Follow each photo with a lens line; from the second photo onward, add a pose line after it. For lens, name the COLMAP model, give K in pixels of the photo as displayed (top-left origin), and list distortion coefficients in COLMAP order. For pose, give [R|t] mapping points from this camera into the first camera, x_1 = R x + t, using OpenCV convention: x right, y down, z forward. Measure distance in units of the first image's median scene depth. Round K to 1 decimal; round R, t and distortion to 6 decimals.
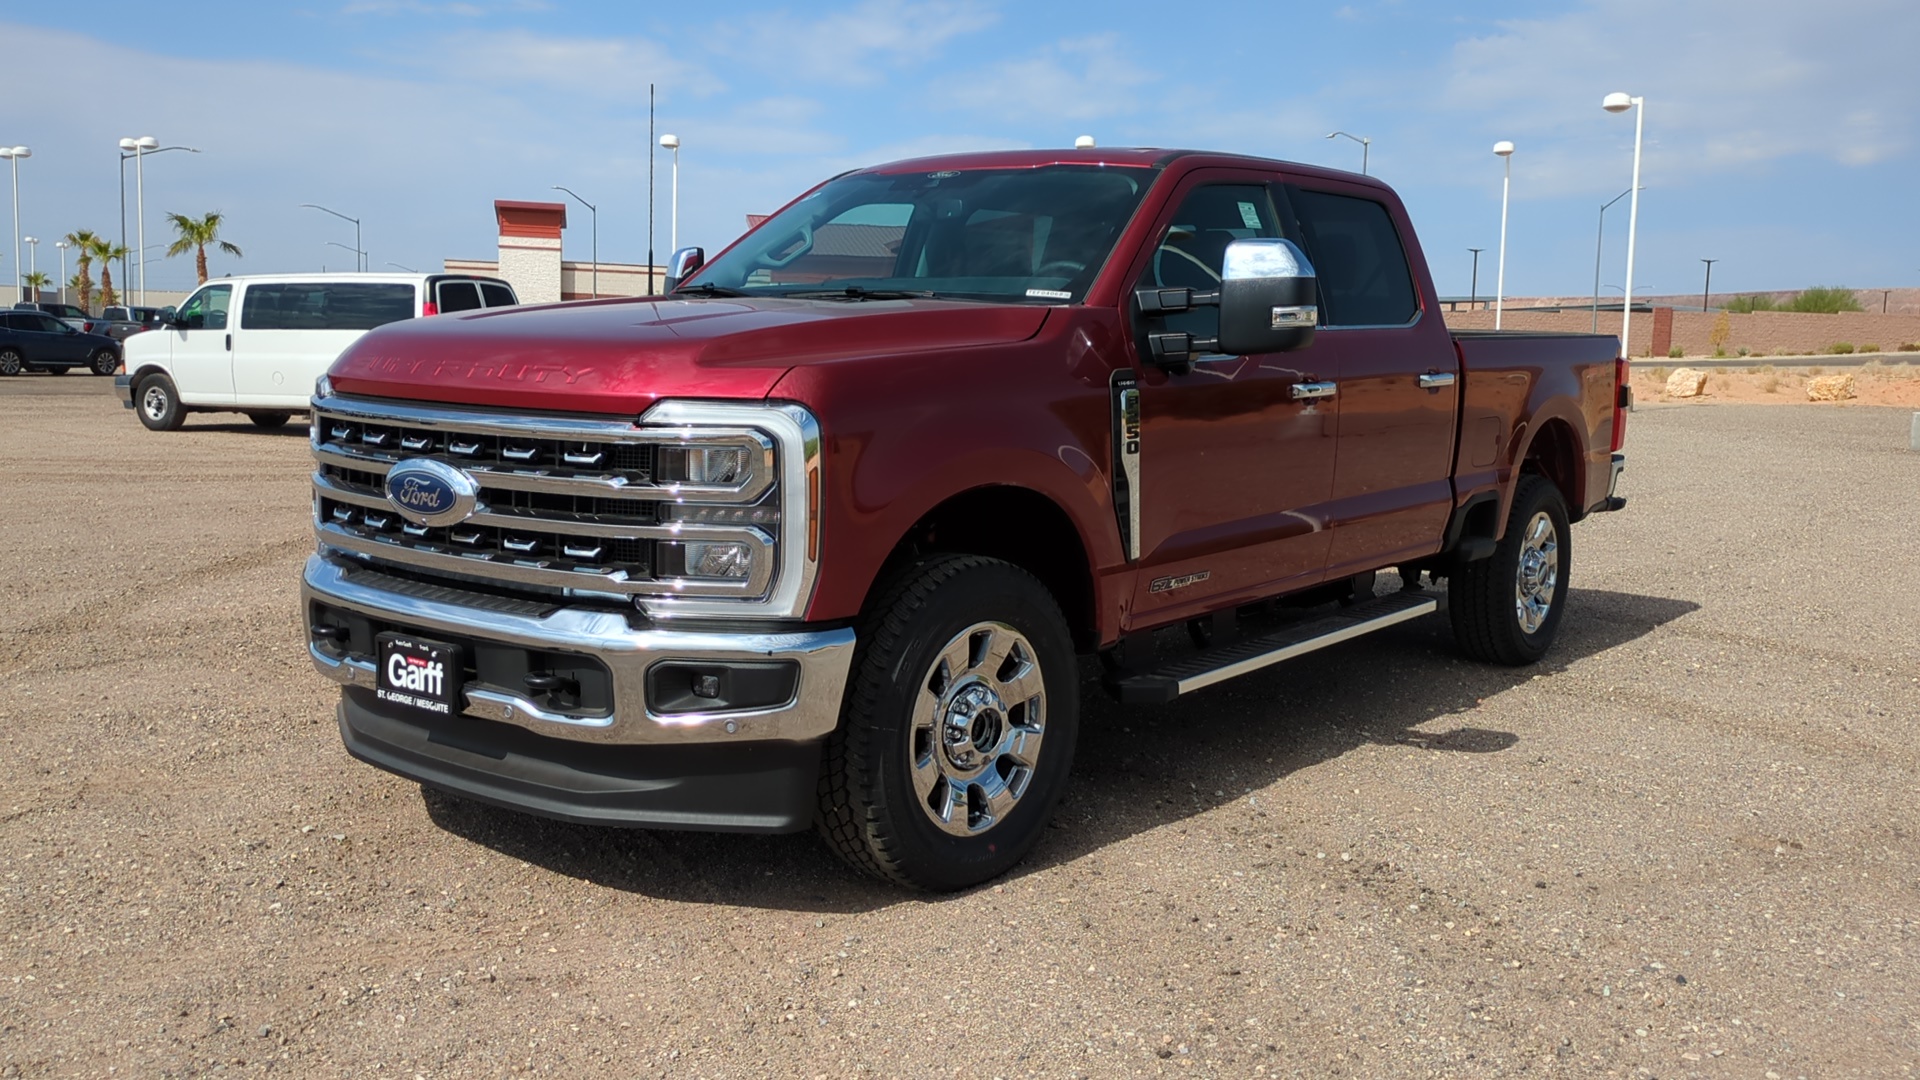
lens RADIAL K [[1646.1, 0, 976.1], [0, 1646.1, 535.8], [0, 0, 1]] dist [0.083859, -0.120551]
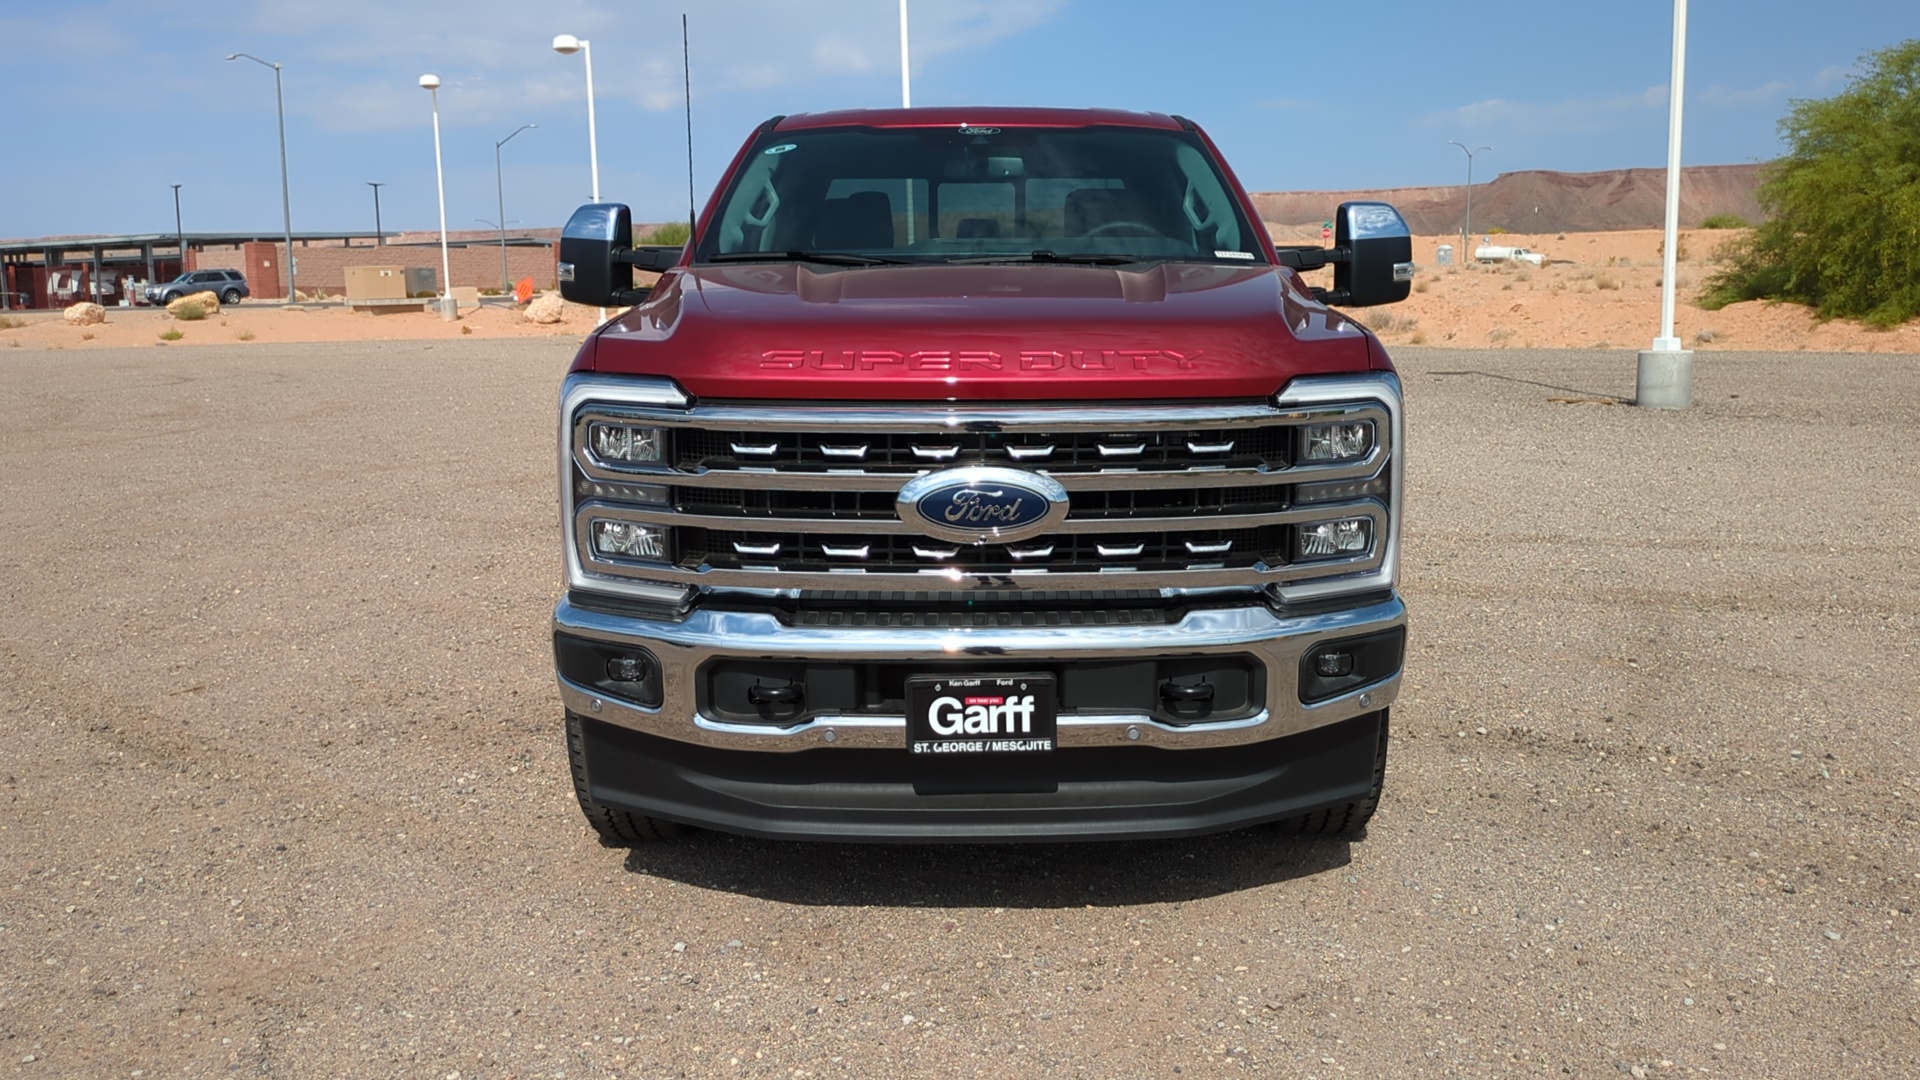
lens RADIAL K [[1646.1, 0, 976.1], [0, 1646.1, 535.8], [0, 0, 1]] dist [0.083859, -0.120551]
pose [[0.787378, -0.121674, 0.604343, -0.803447], [0.098223, 0.992566, 0.071865, -0.068030], [-0.608595, 0.002775, 0.793476, 0.301436]]
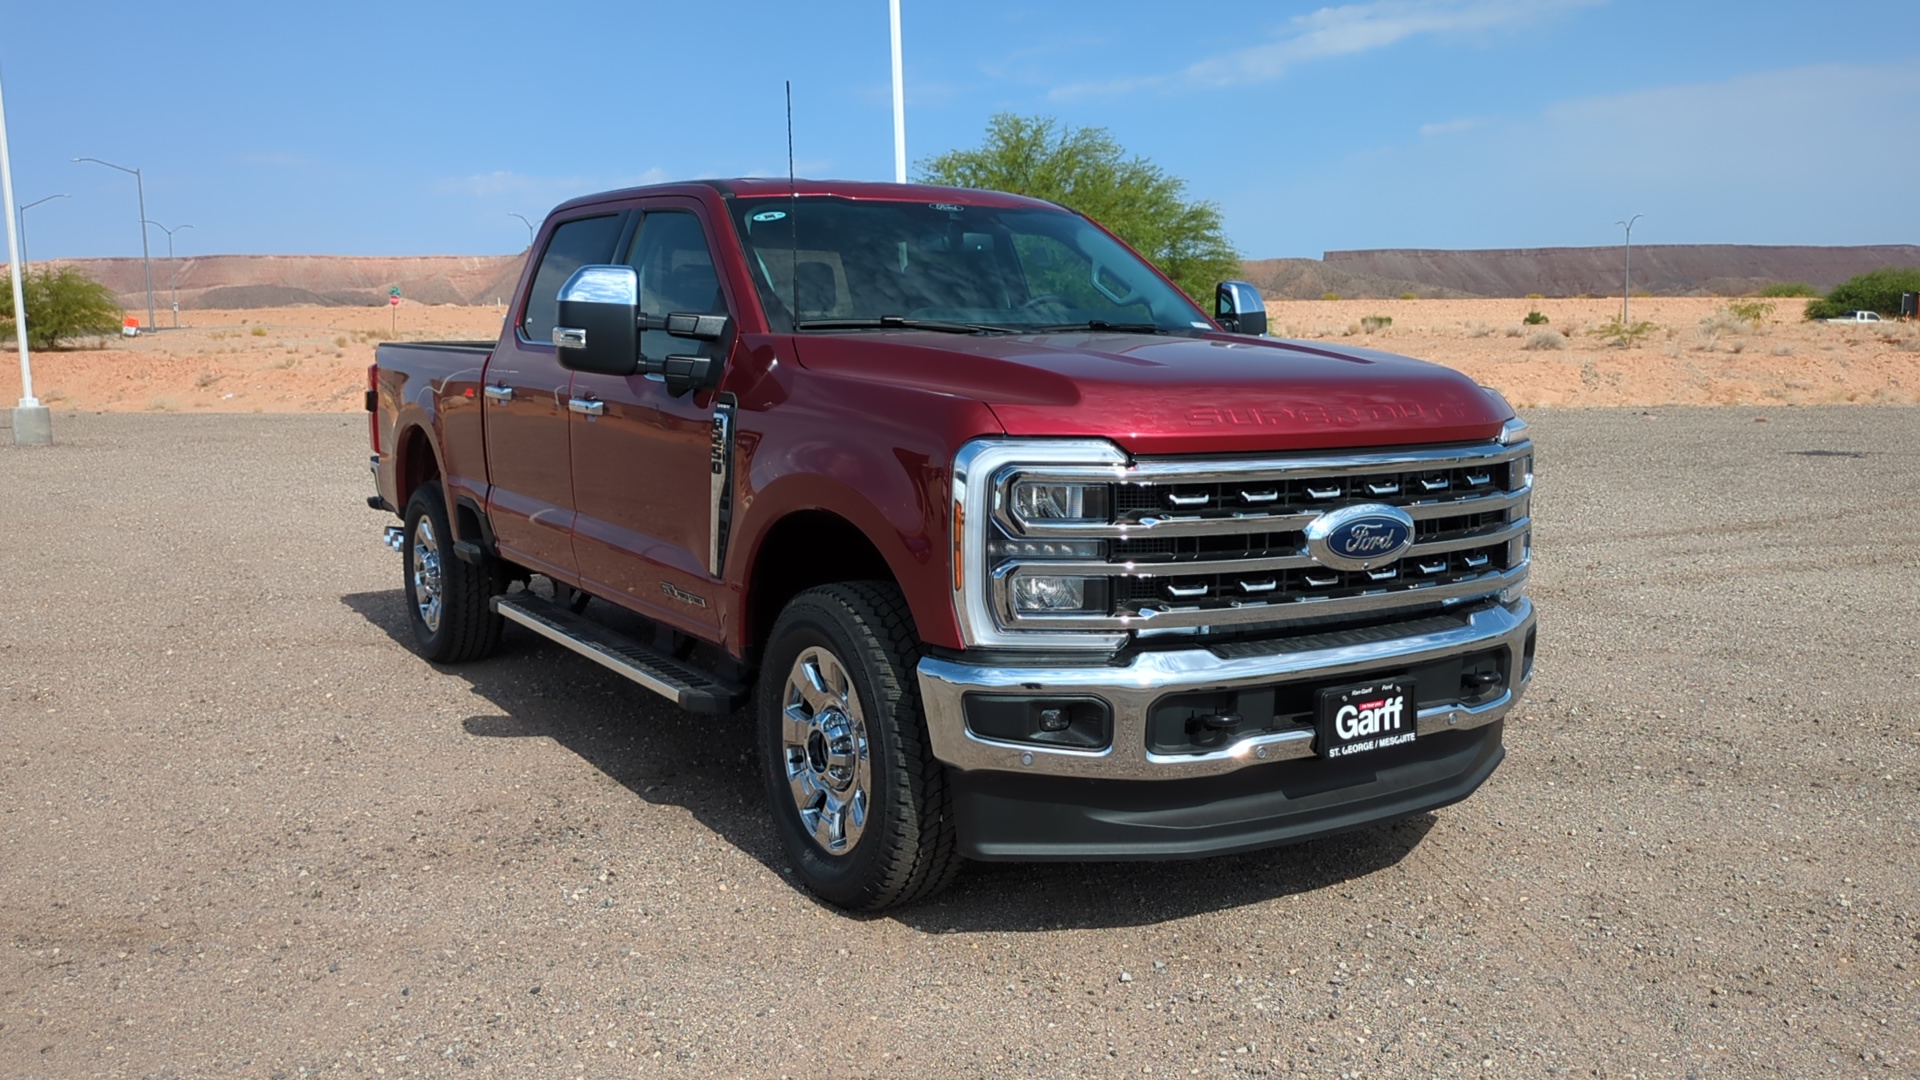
lens RADIAL K [[1646.1, 0, 976.1], [0, 1646.1, 535.8], [0, 0, 1]] dist [0.083859, -0.120551]
pose [[0.335855, -0.133067, 0.932467, -1.267266], [0.125543, 0.987462, 0.095697, -0.143657], [-0.933510, 0.084924, 0.348349, 0.817725]]
